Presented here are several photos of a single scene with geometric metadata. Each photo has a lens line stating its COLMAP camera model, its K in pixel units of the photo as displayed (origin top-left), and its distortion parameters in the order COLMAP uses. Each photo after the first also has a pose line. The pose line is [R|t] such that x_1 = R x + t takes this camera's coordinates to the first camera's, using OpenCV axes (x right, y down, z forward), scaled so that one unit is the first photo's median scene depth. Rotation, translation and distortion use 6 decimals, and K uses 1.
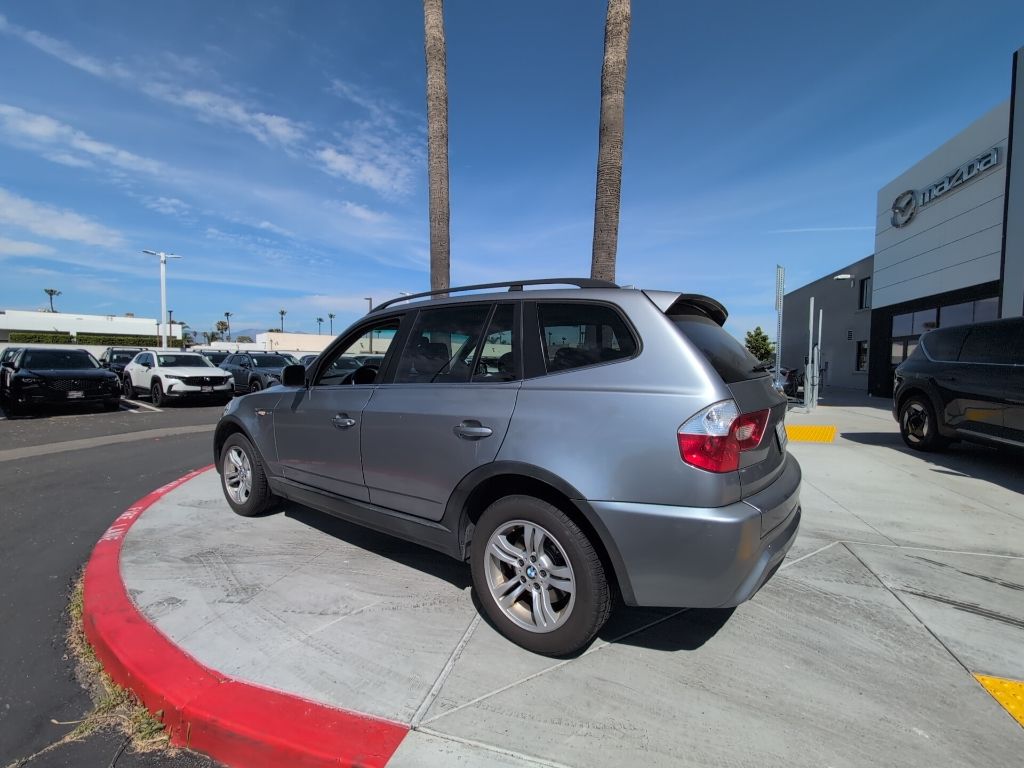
lens RADIAL K [[434.7, 0, 516.5], [0, 434.7, 383.6], [0, 0, 1]] dist [0.000138, 0.000386]
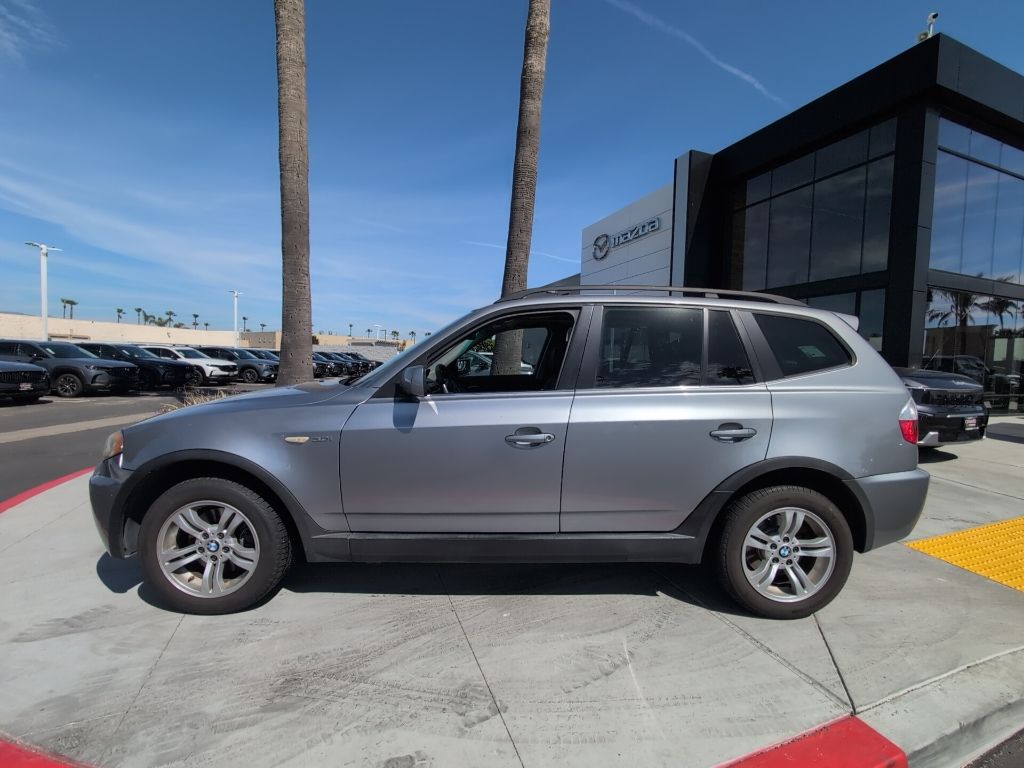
lens RADIAL K [[434.7, 0, 516.5], [0, 434.7, 383.6], [0, 0, 1]] dist [0.000138, 0.000386]
pose [[0.798815, -0.022065, 0.601172, -0.767928], [0.011342, 0.999702, 0.021621, -0.025664], [-0.601470, -0.010453, 0.798827, 0.328647]]
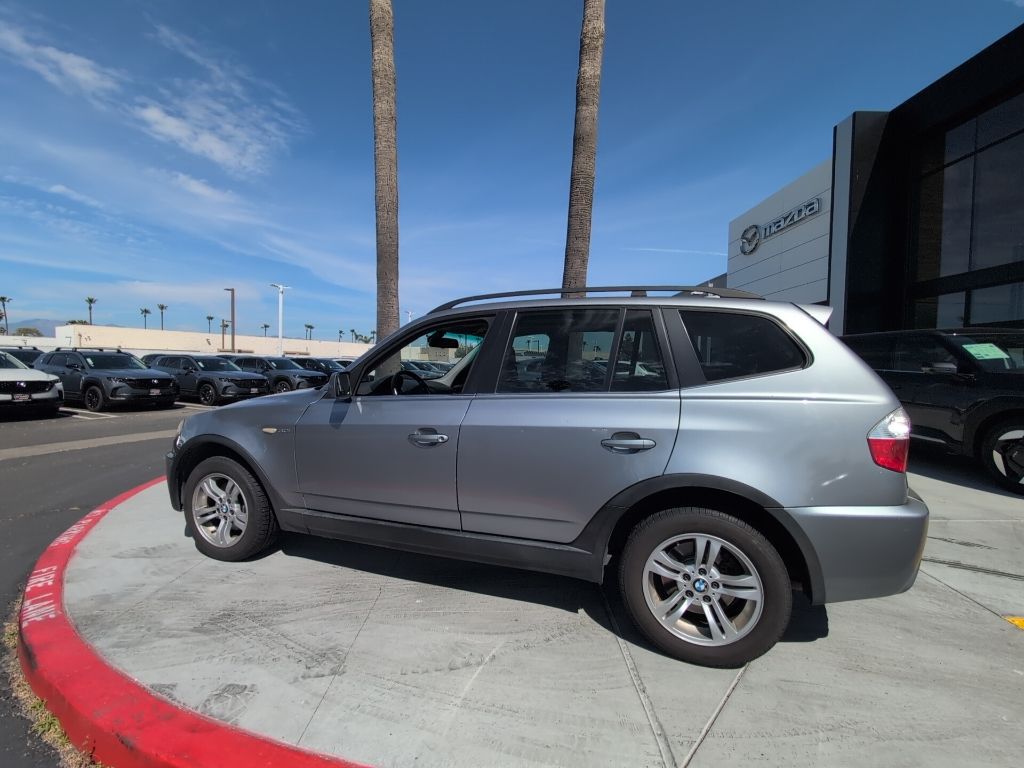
lens RADIAL K [[434.7, 0, 516.5], [0, 434.7, 383.6], [0, 0, 1]] dist [0.000138, 0.000386]
pose [[0.959179, -0.007359, 0.282706, -0.406081], [0.008231, 0.999964, -0.001895, -0.014624], [-0.282681, 0.004145, 0.959205, 0.111144]]
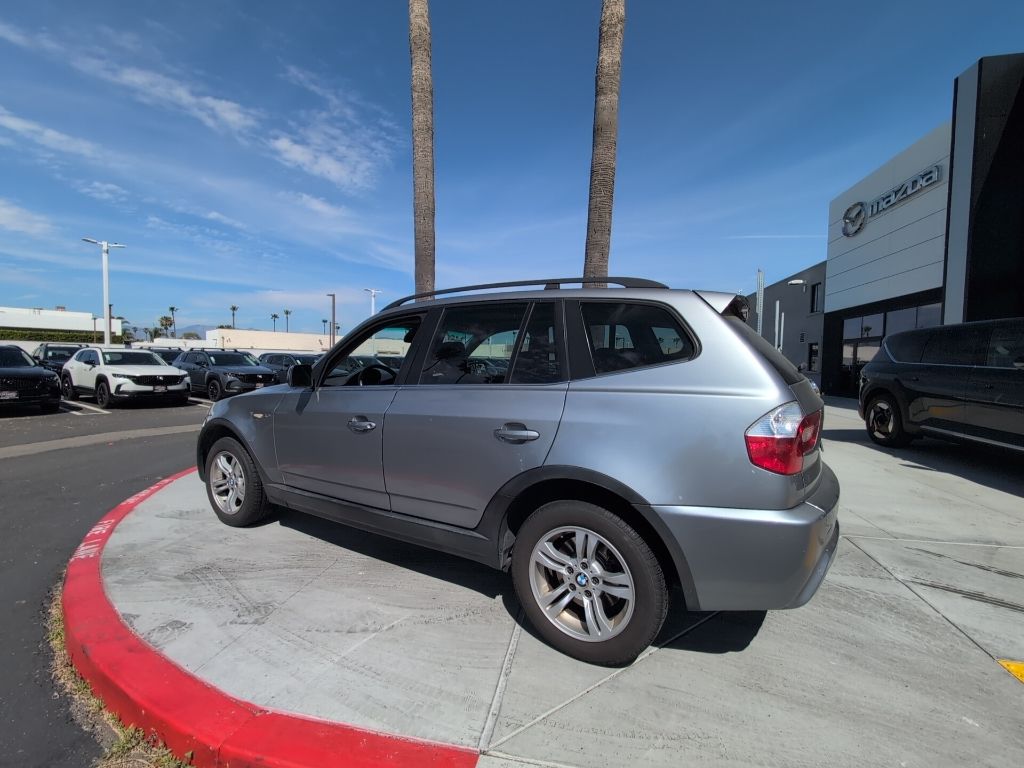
lens RADIAL K [[434.7, 0, 516.5], [0, 434.7, 383.6], [0, 0, 1]] dist [0.000138, 0.000386]
pose [[0.996446, -0.000097, 0.084229, -0.123019], [-0.000064, 0.999998, 0.001916, -0.003373], [-0.084229, -0.001915, 0.996445, 0.029655]]
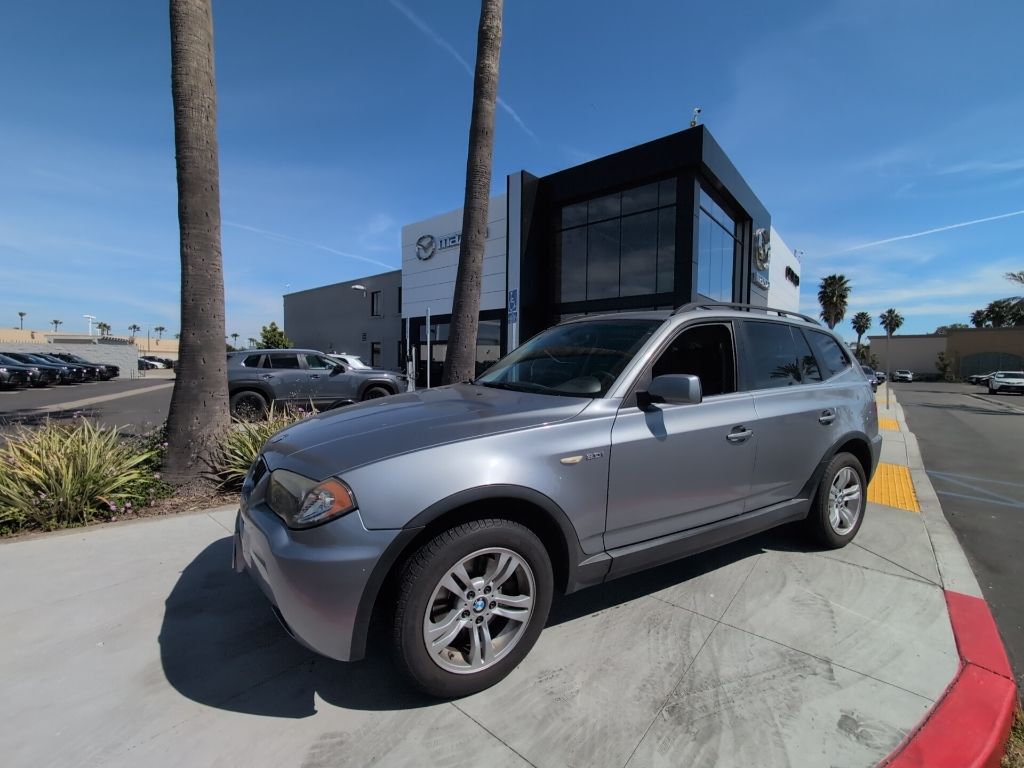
lens RADIAL K [[434.7, 0, 516.5], [0, 434.7, 383.6], [0, 0, 1]] dist [0.000138, 0.000386]
pose [[0.419664, -0.044618, 0.906582, -1.220021], [0.034115, 0.998861, 0.033368, -0.057558], [-0.907038, 0.016925, 0.420708, 0.893886]]
